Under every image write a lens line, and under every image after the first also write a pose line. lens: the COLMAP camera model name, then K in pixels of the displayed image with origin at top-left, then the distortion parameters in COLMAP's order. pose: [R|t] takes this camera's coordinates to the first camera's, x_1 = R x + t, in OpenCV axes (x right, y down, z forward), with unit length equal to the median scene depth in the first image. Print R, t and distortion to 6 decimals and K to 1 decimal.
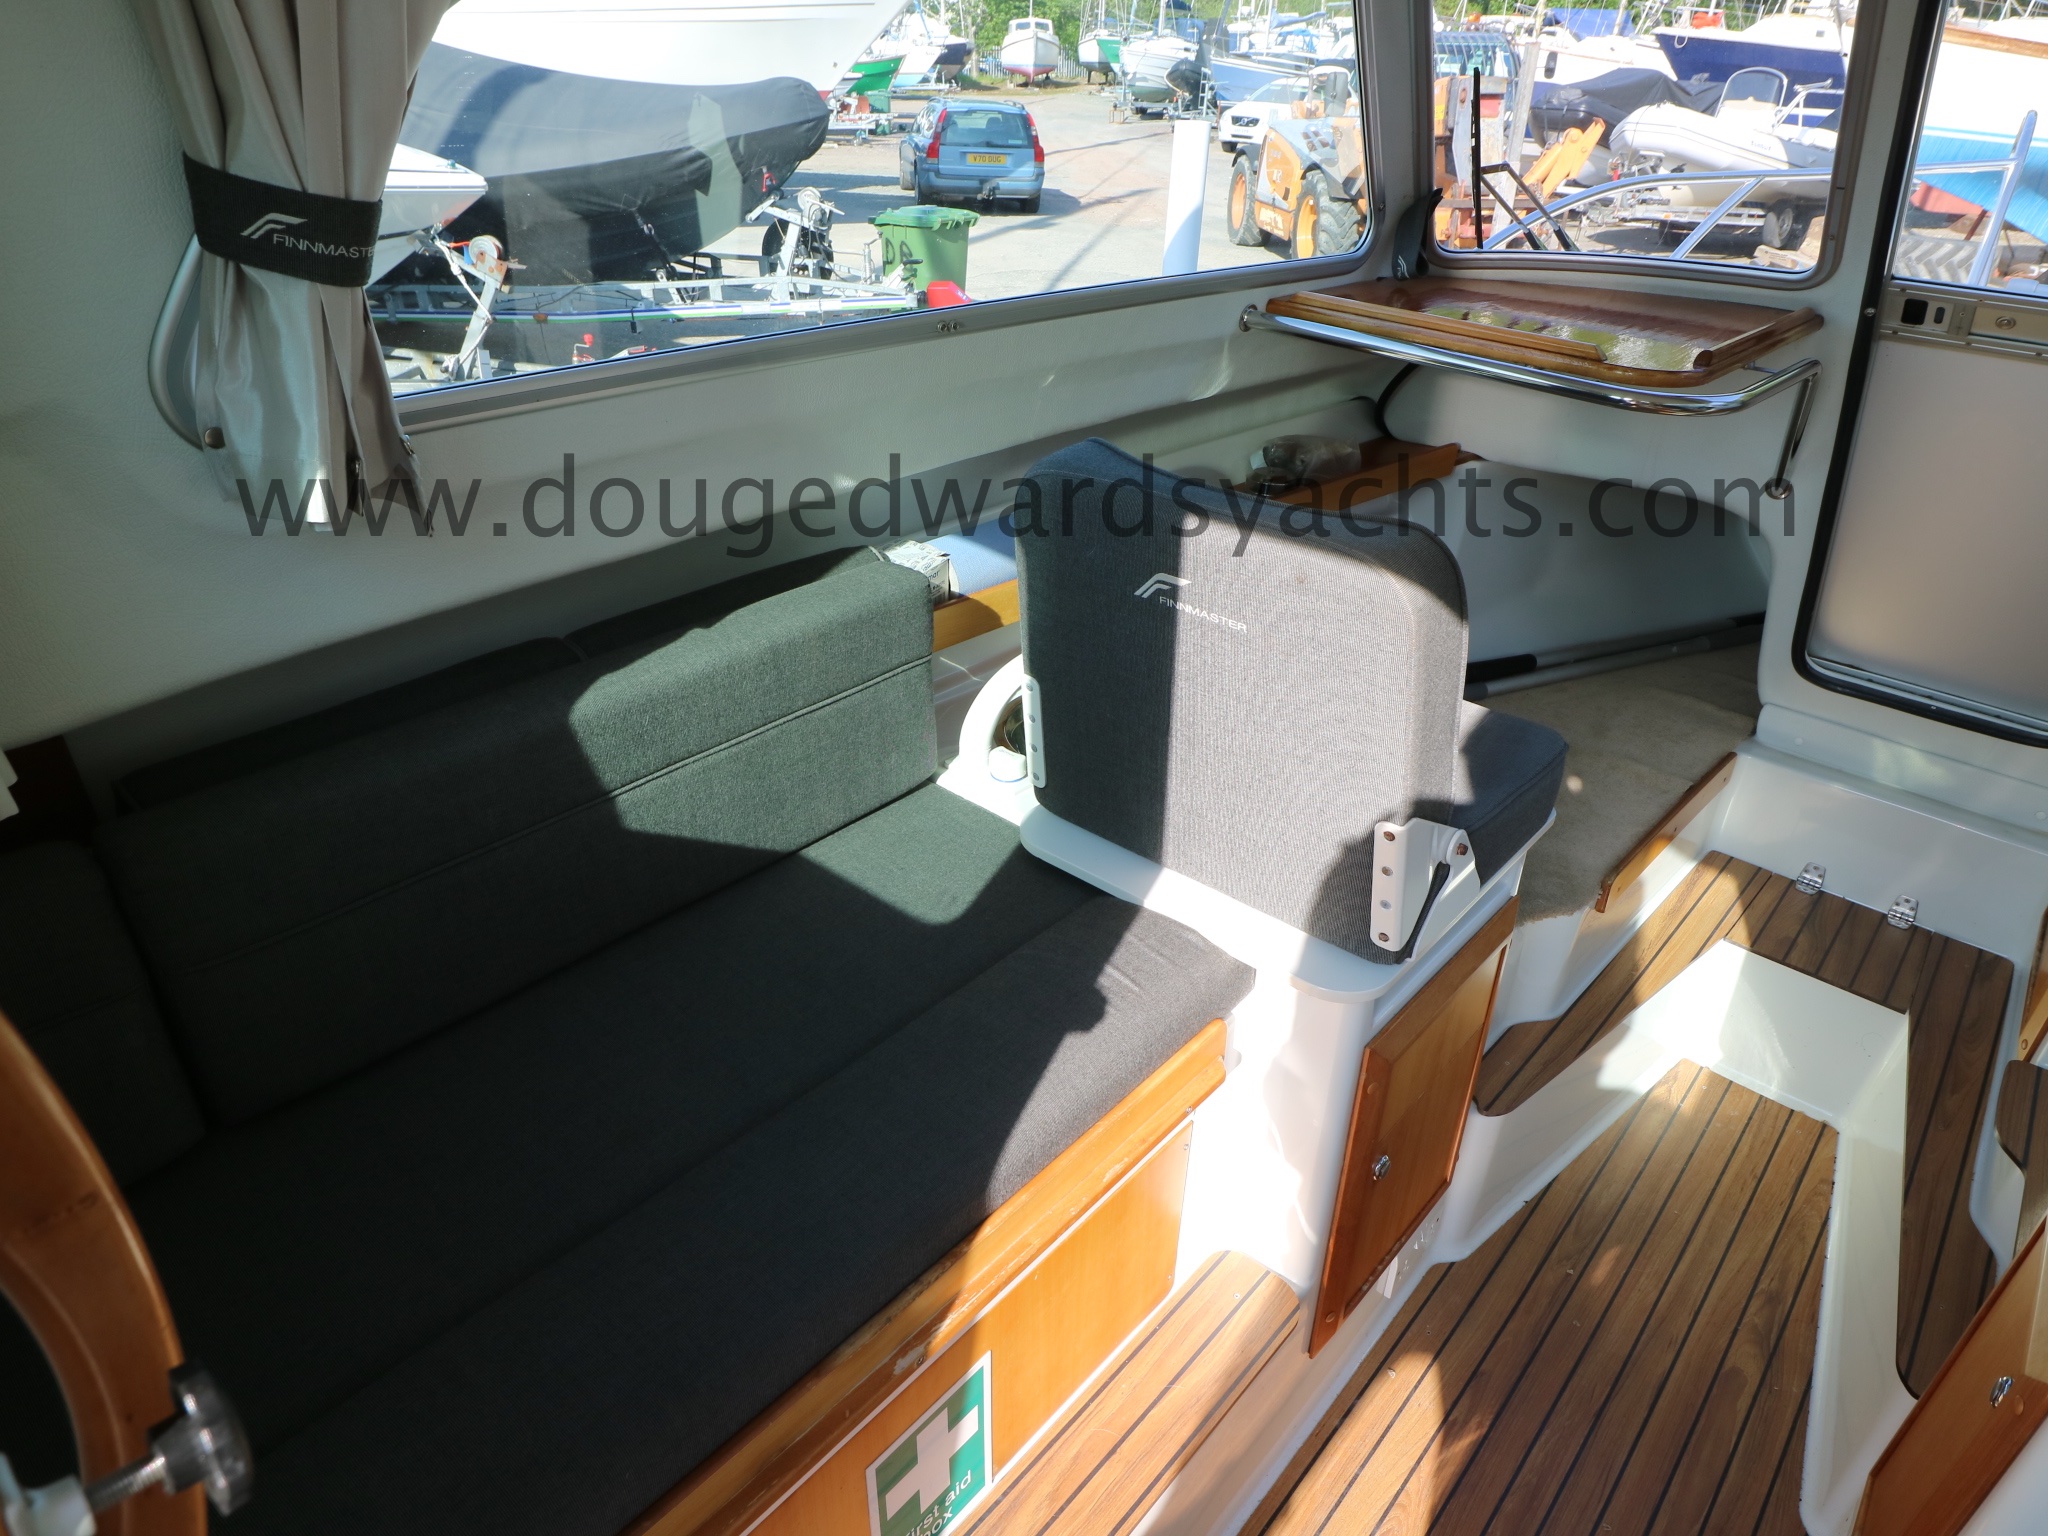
lens RADIAL K [[1258.2, 0, 1021.9], [0, 1258.2, 772.6], [0, 0, 1]] dist [-0.049203, 0.024742]
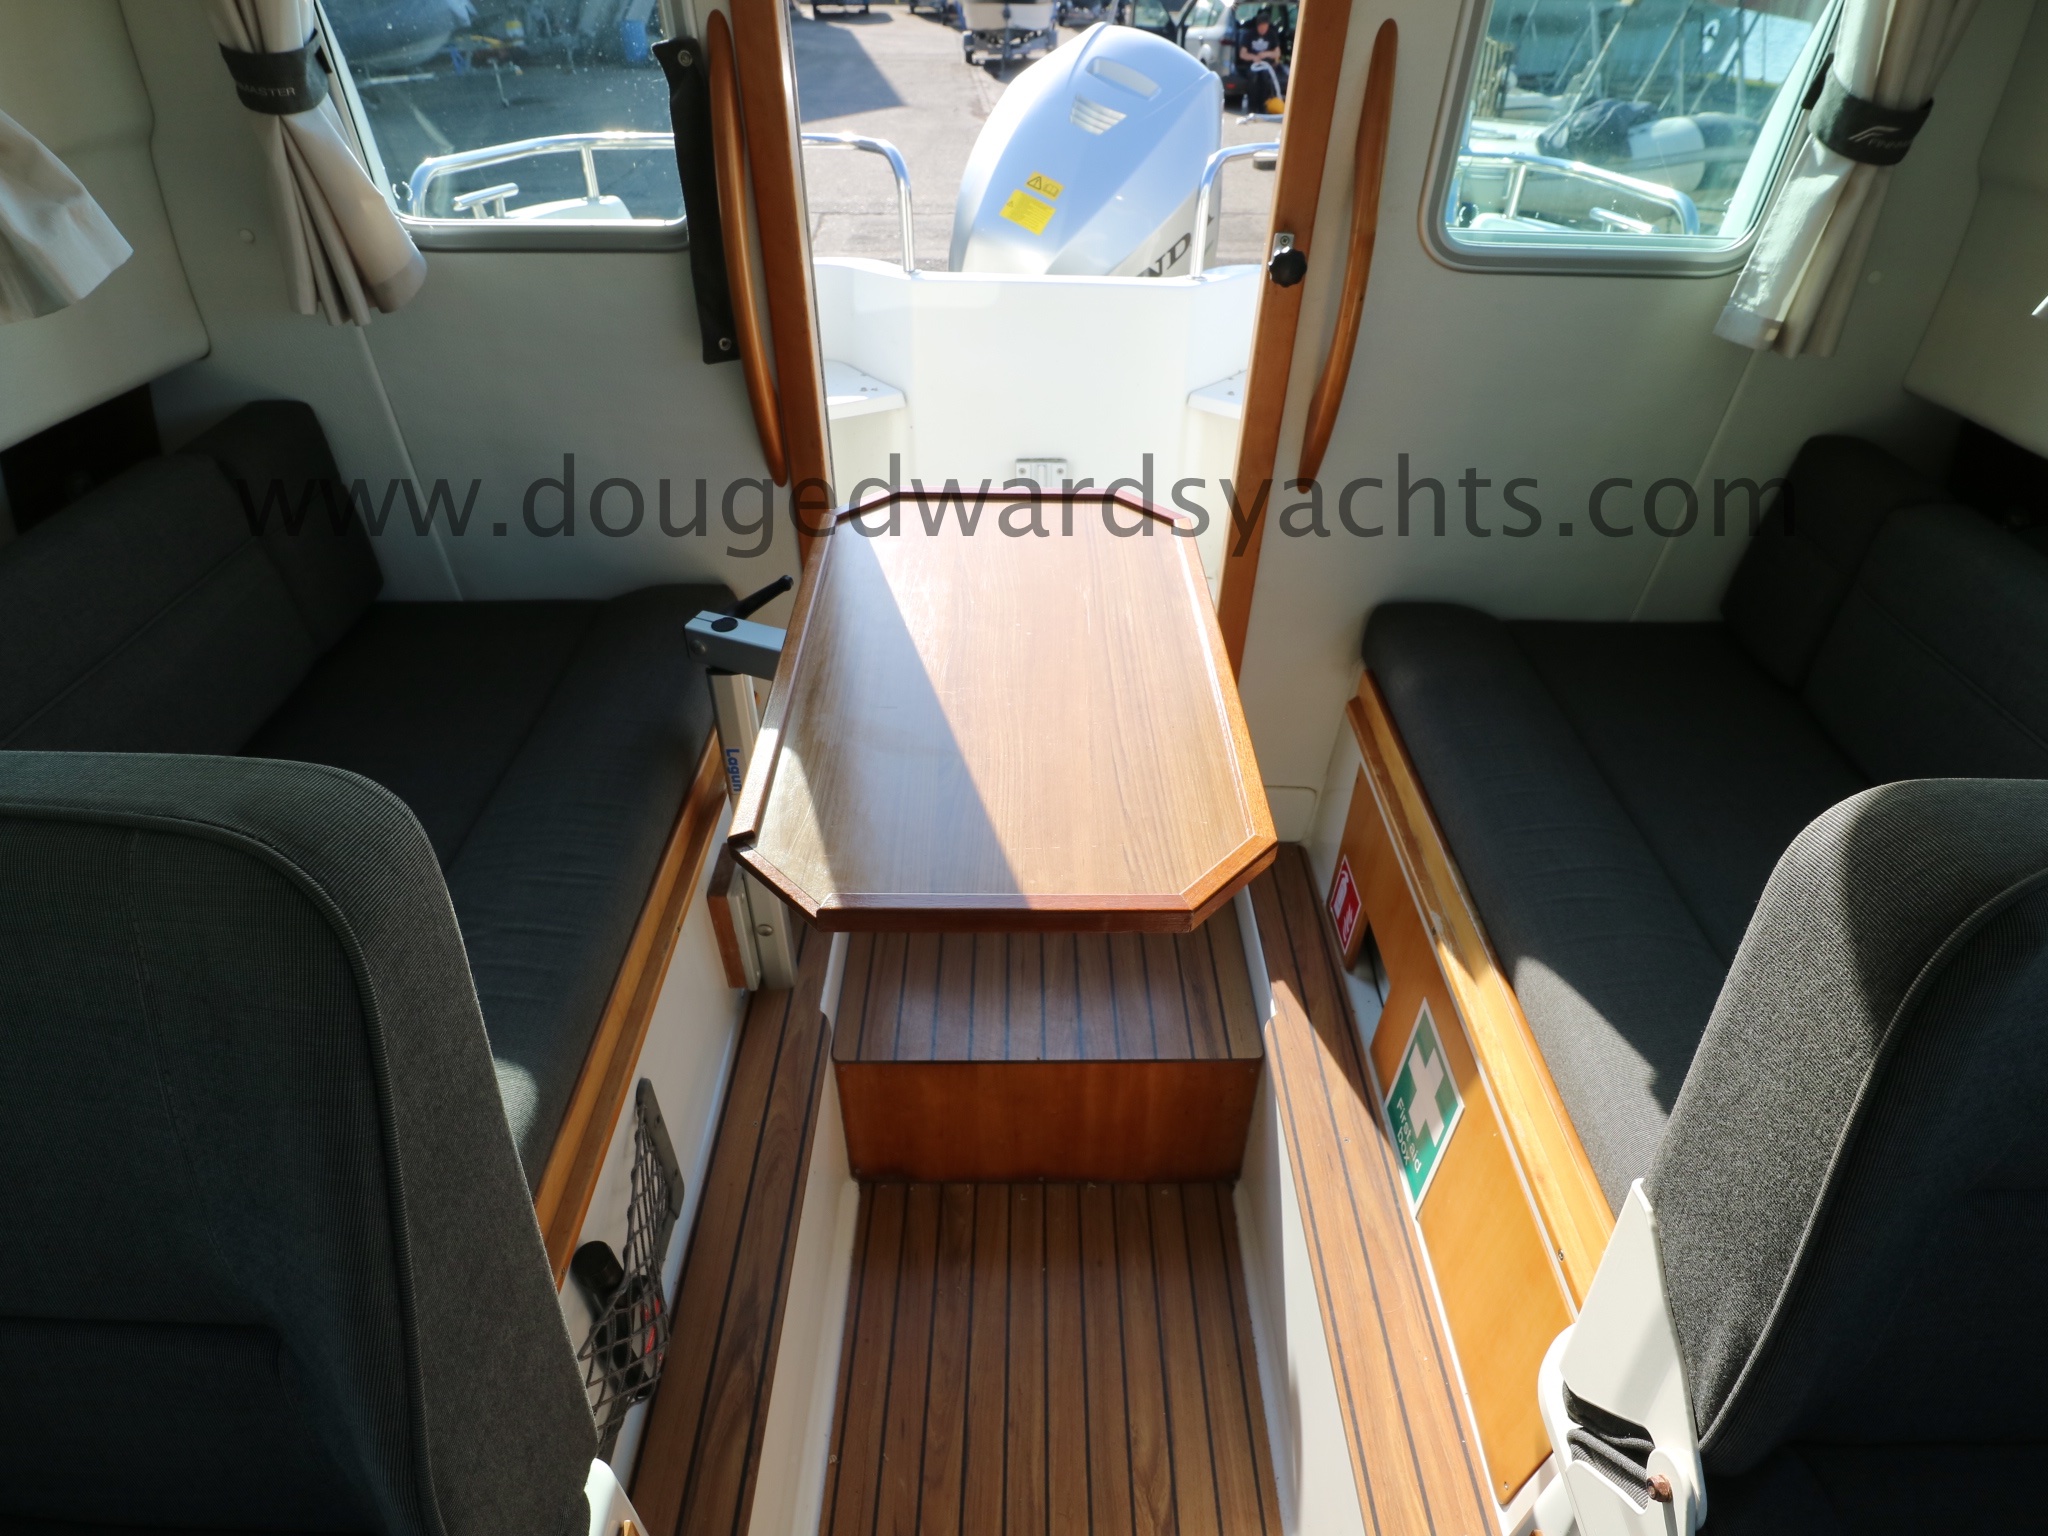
lens RADIAL K [[1156.5, 0, 1031.7], [0, 1156.5, 758.4], [0, 0, 1]] dist [-0.043419, 0.013474]
pose [[-0.749204, 0.354845, -0.559267, 0.097143], [-0.363541, 0.485514, 0.795056, -0.049721], [0.553653, 0.798975, -0.234749, 0.100500]]
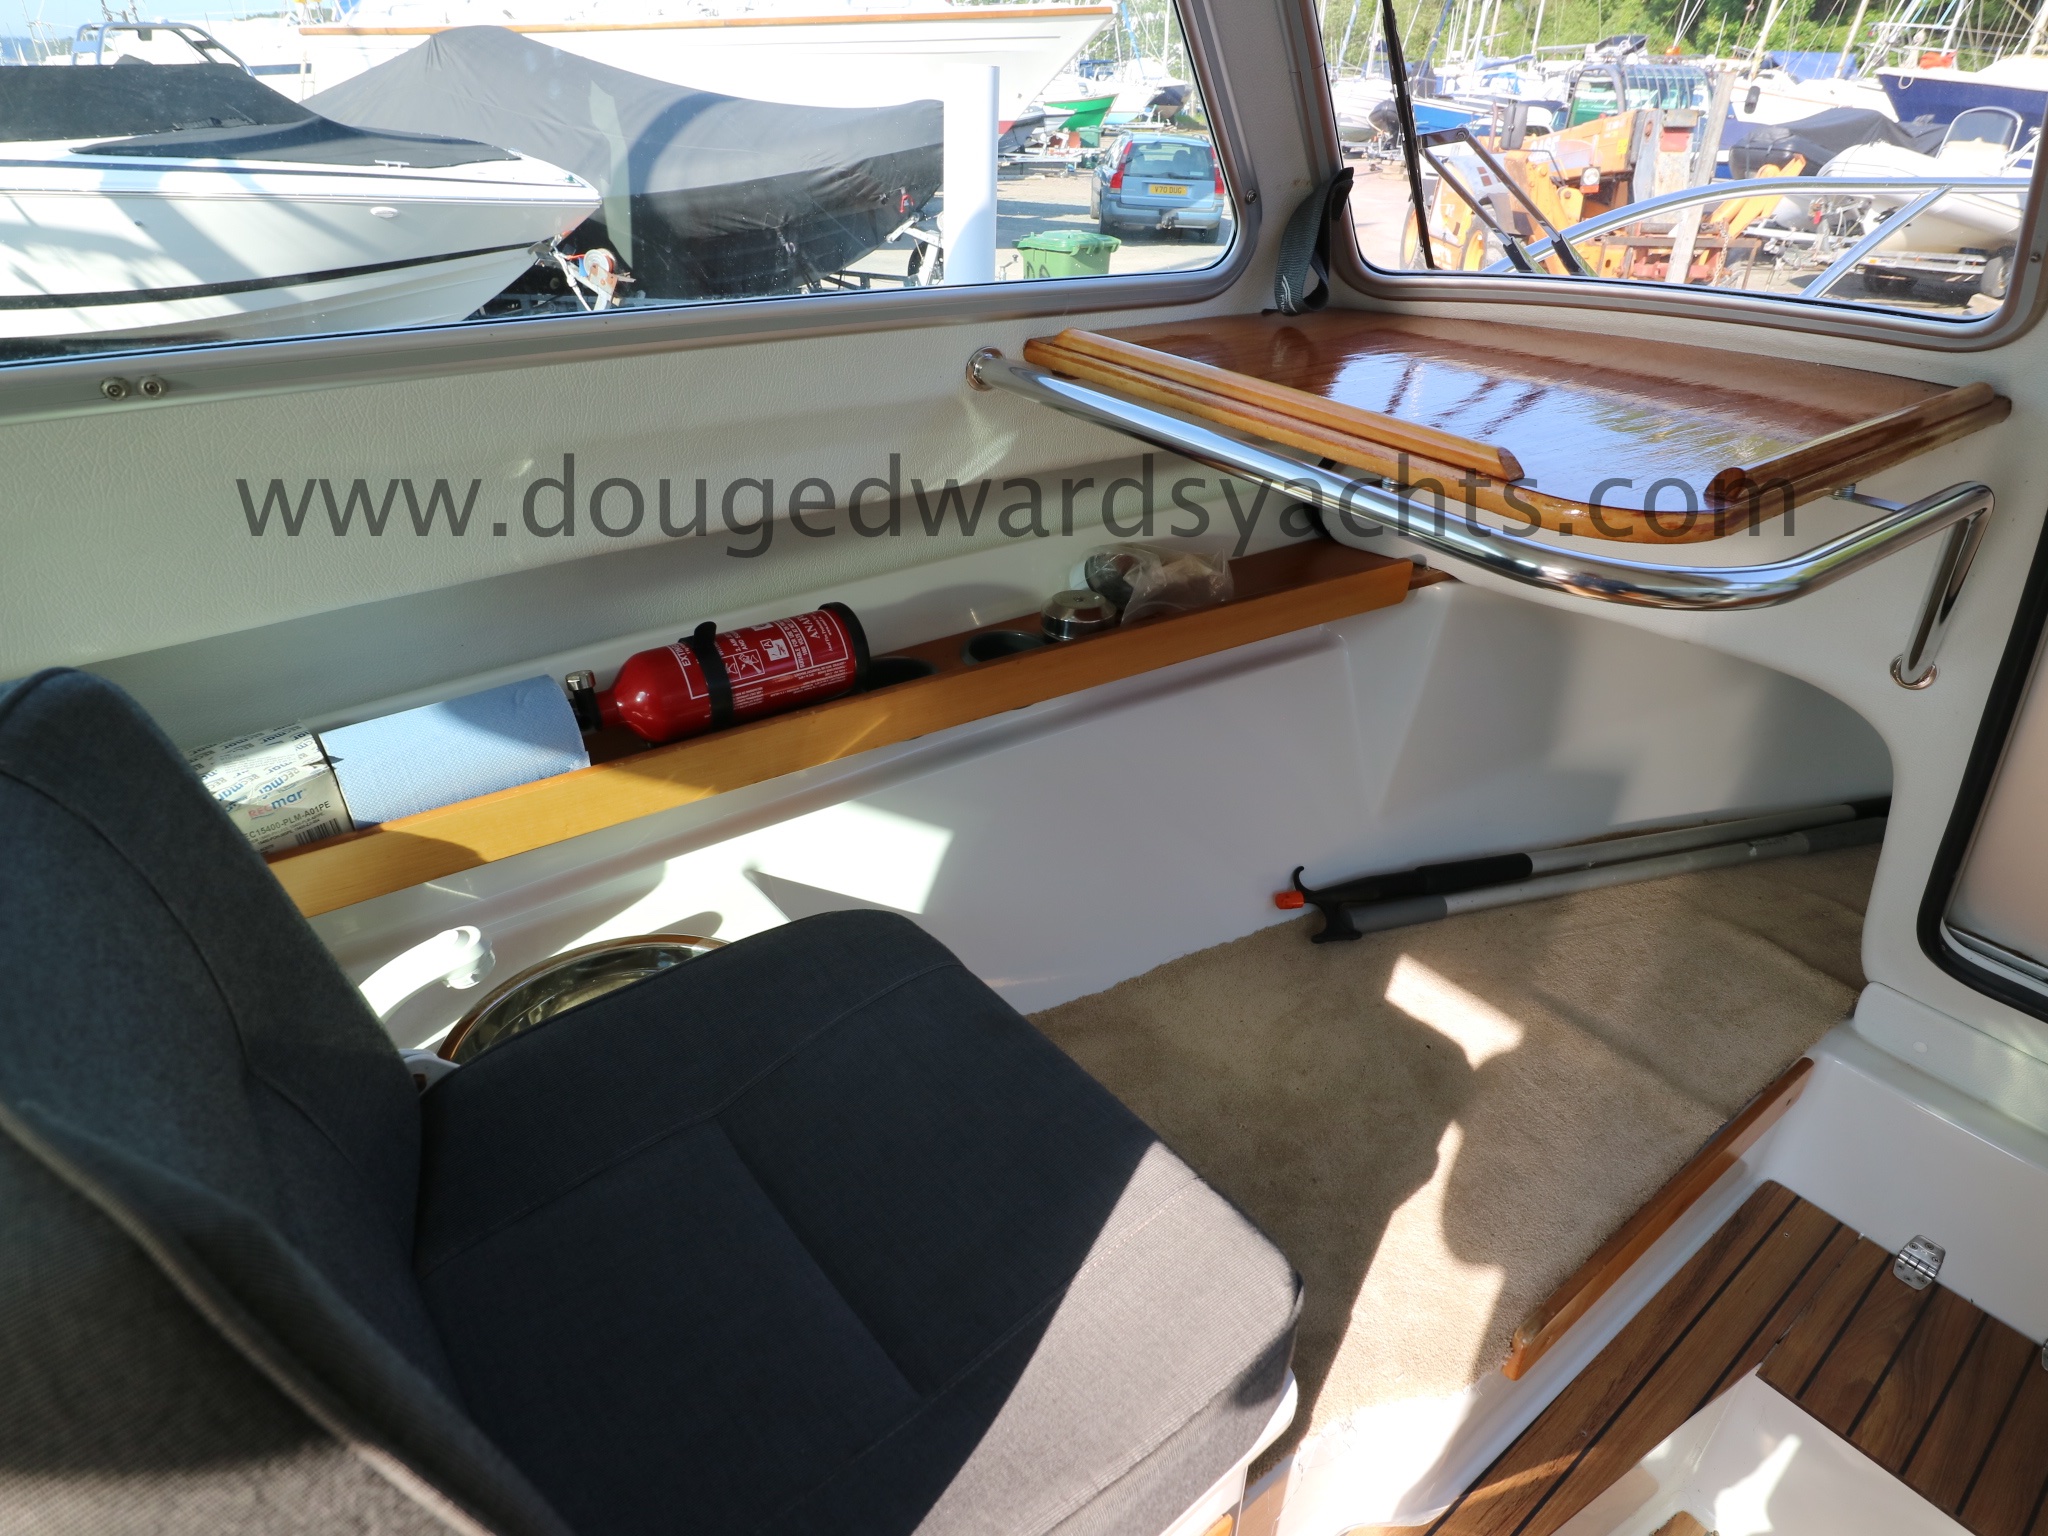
lens RADIAL K [[1156.5, 0, 1031.7], [0, 1156.5, 758.4], [0, 0, 1]] dist [-0.043419, 0.013474]
pose [[0.986900, 0.081079, -0.139479, 0.063290], [-0.081079, 0.996691, 0.005694, -0.037348], [0.139480, 0.005690, 0.990209, 0.092537]]
